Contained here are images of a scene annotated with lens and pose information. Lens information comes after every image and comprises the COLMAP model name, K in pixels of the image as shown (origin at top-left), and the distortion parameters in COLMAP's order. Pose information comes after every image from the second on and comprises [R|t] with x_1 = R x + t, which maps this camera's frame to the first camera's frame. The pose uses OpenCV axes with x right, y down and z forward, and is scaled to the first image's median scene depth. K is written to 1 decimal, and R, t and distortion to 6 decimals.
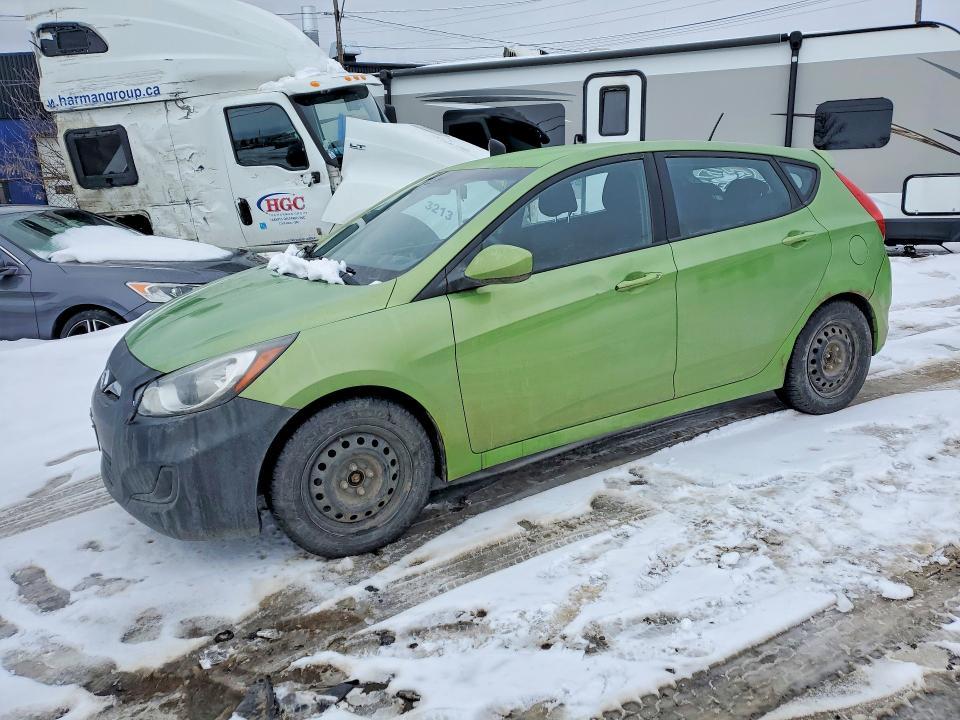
lens RADIAL K [[763.2, 0, 483.6], [0, 763.2, 367.3], [0, 0, 1]] dist [-0.041522, 0.048394]
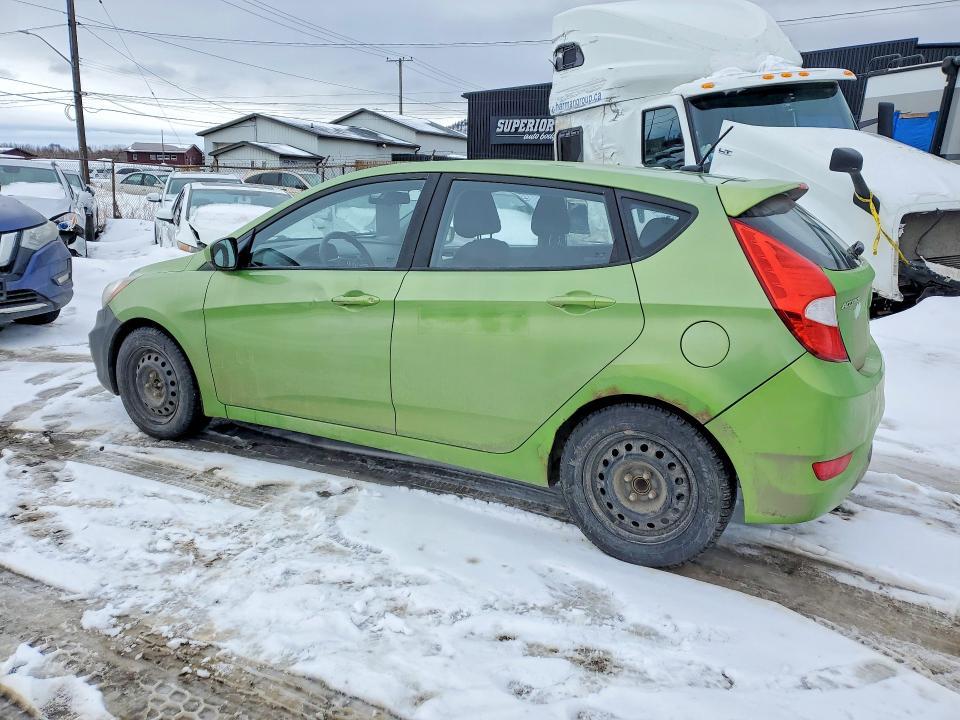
lens RADIAL K [[763.2, 0, 481.7], [0, 763.2, 354.0], [0, 0, 1]] dist [-0.041522, 0.048394]
pose [[0.522848, 0.253636, -0.813817, 0.953883], [-0.258853, 0.956866, 0.131915, -0.187726], [0.812173, 0.141688, 0.565950, 0.498783]]
